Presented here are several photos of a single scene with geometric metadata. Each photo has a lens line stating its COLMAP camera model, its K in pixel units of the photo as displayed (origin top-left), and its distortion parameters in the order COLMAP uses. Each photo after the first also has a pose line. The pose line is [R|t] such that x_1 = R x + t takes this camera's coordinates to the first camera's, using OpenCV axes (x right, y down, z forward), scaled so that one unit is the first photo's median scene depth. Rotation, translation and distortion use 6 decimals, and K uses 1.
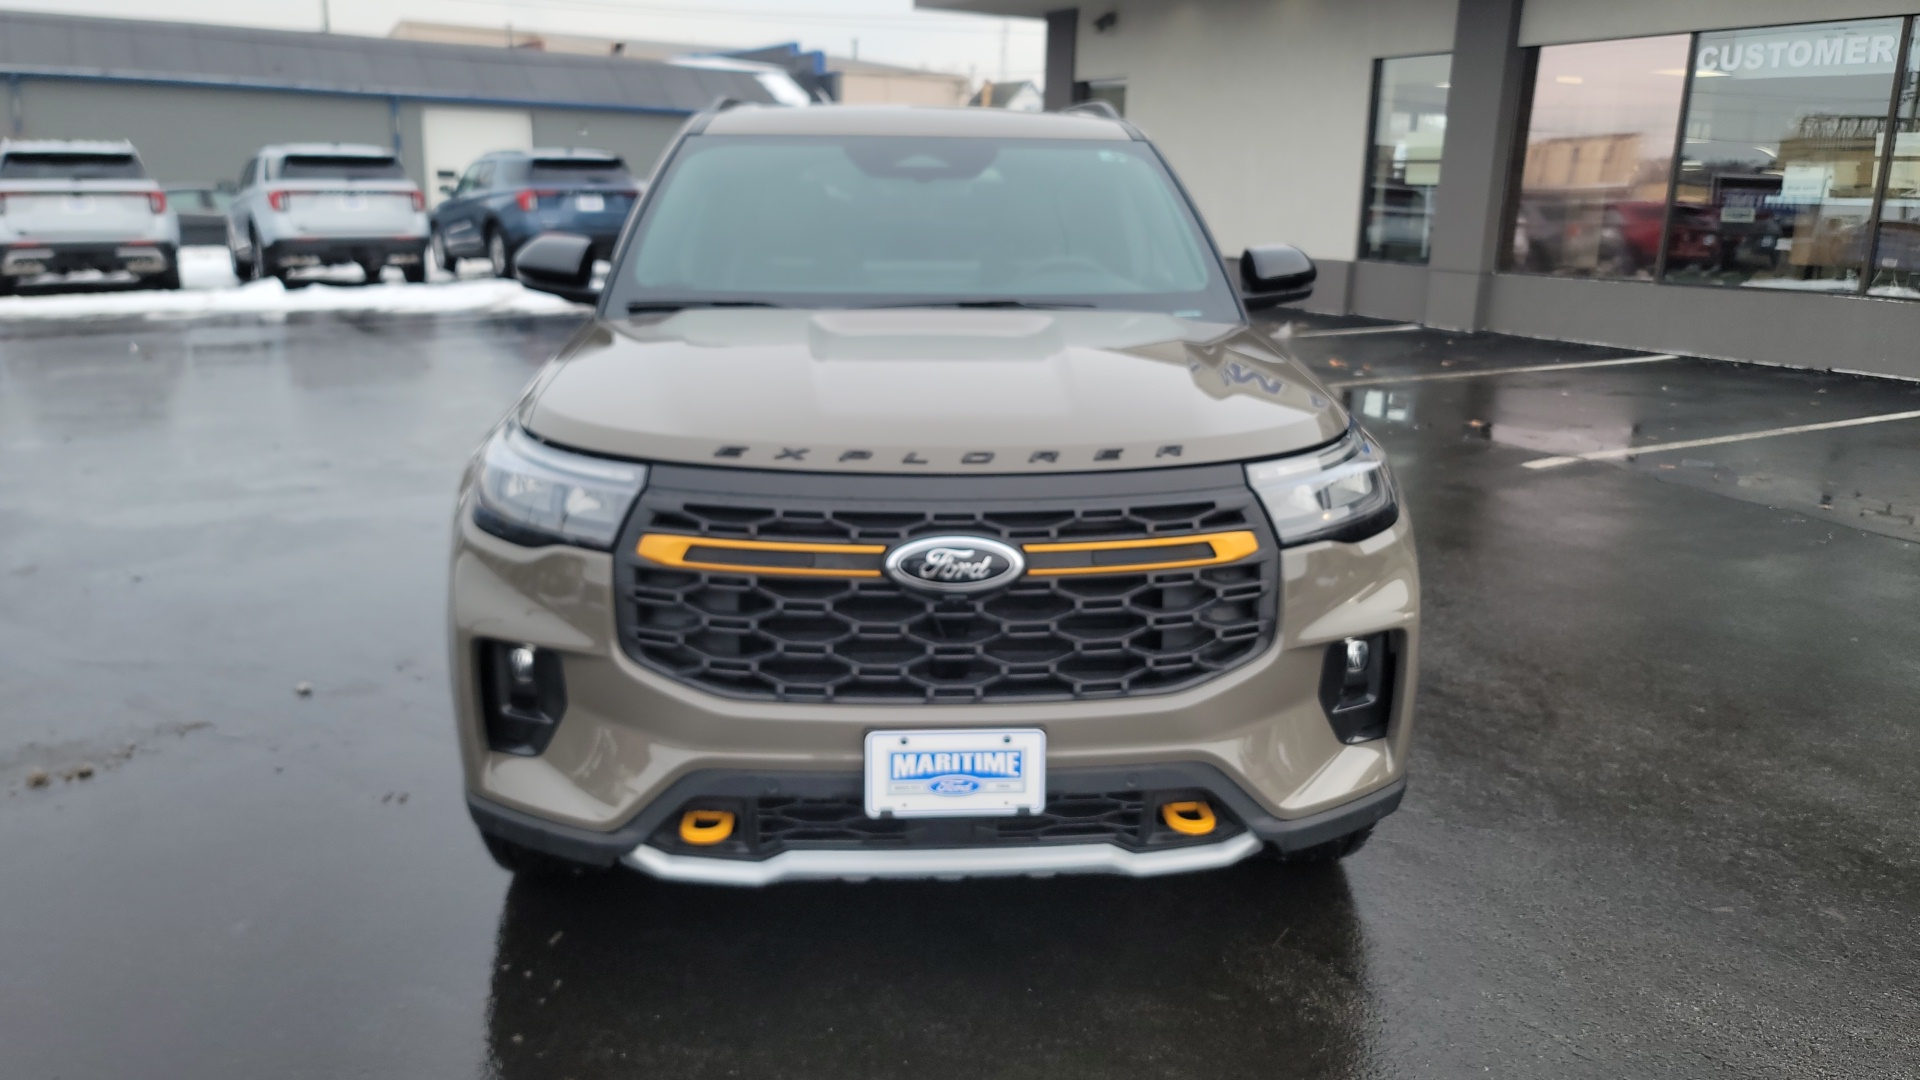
lens RADIAL K [[1487.6, 0, 926.7], [0, 1487.6, 530.7], [0, 0, 1]] dist [0.049683, -0.001742]
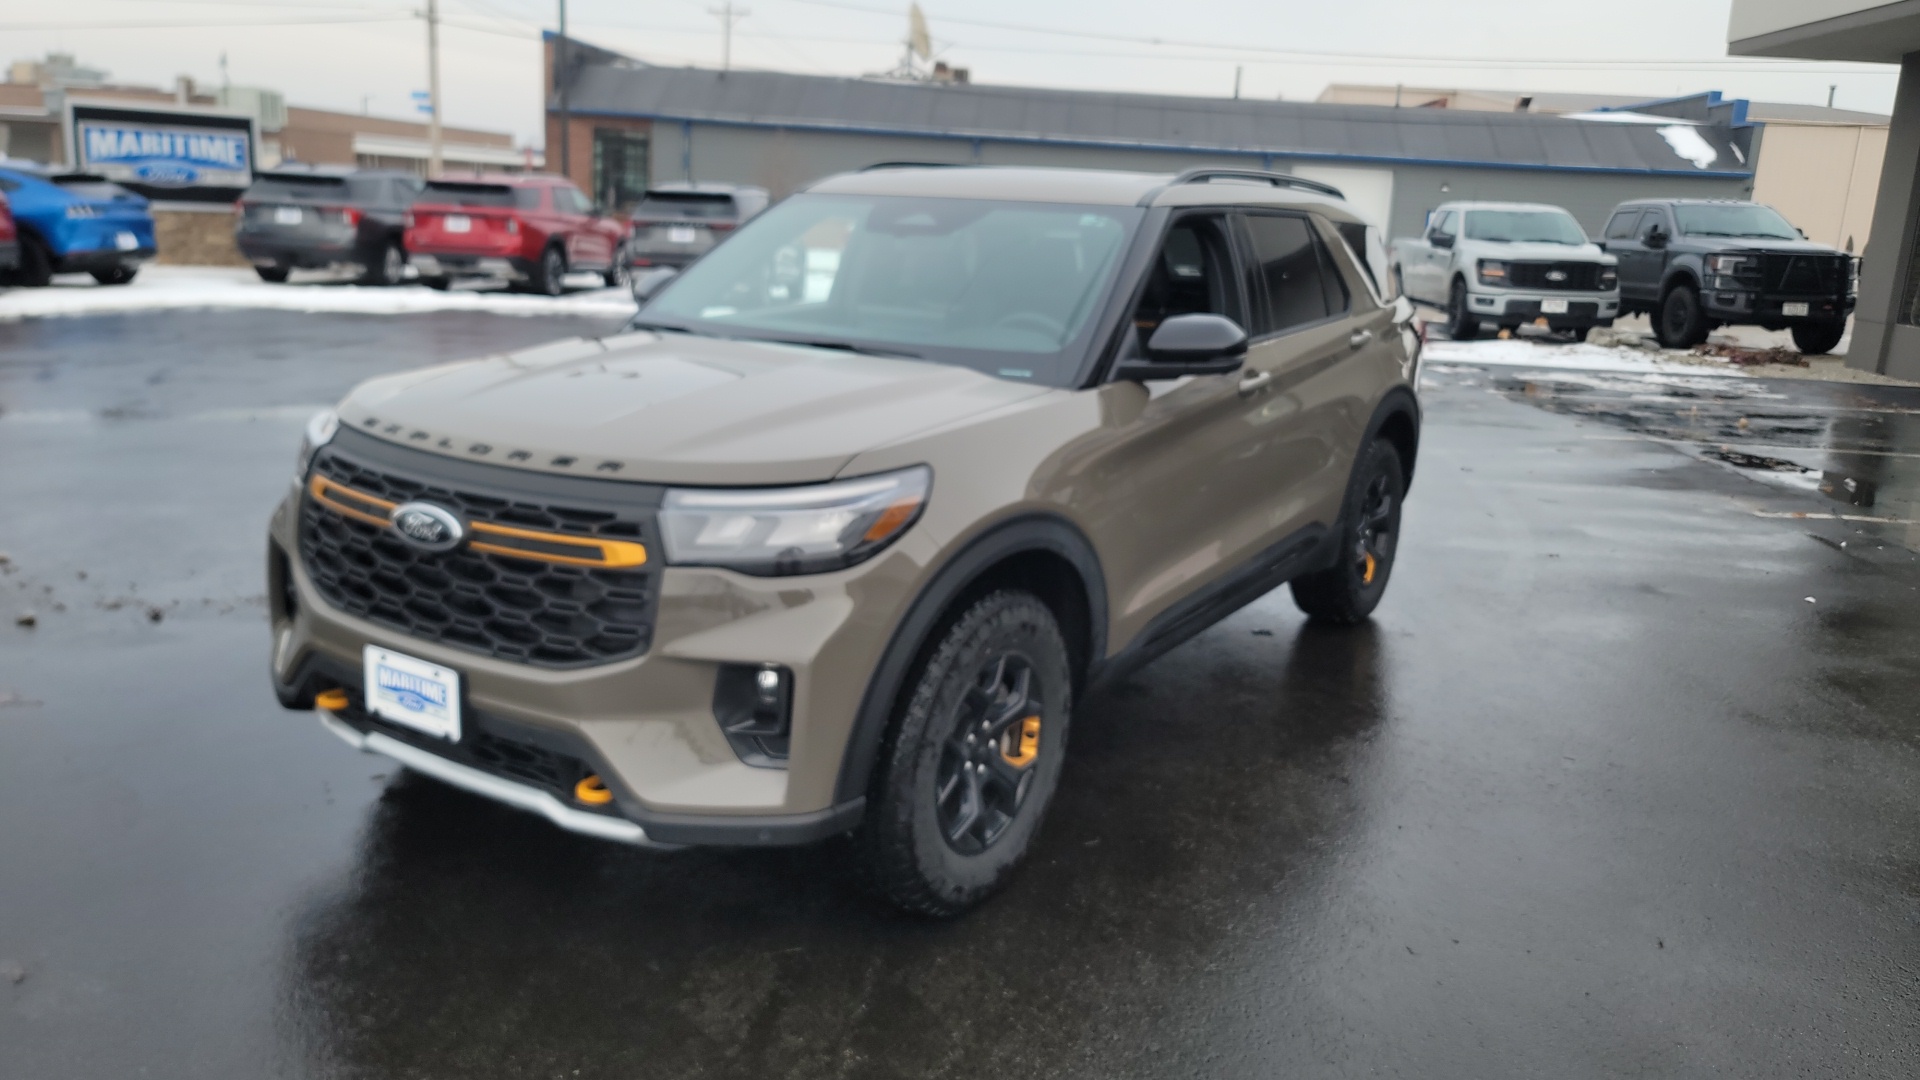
lens RADIAL K [[1487.6, 0, 926.7], [0, 1487.6, 530.7], [0, 0, 1]] dist [0.049683, -0.001742]
pose [[0.788105, 0.153226, -0.596165, 1.070361], [-0.174121, 0.984459, 0.022845, -0.074696], [0.590400, 0.085801, 0.802537, 0.223975]]
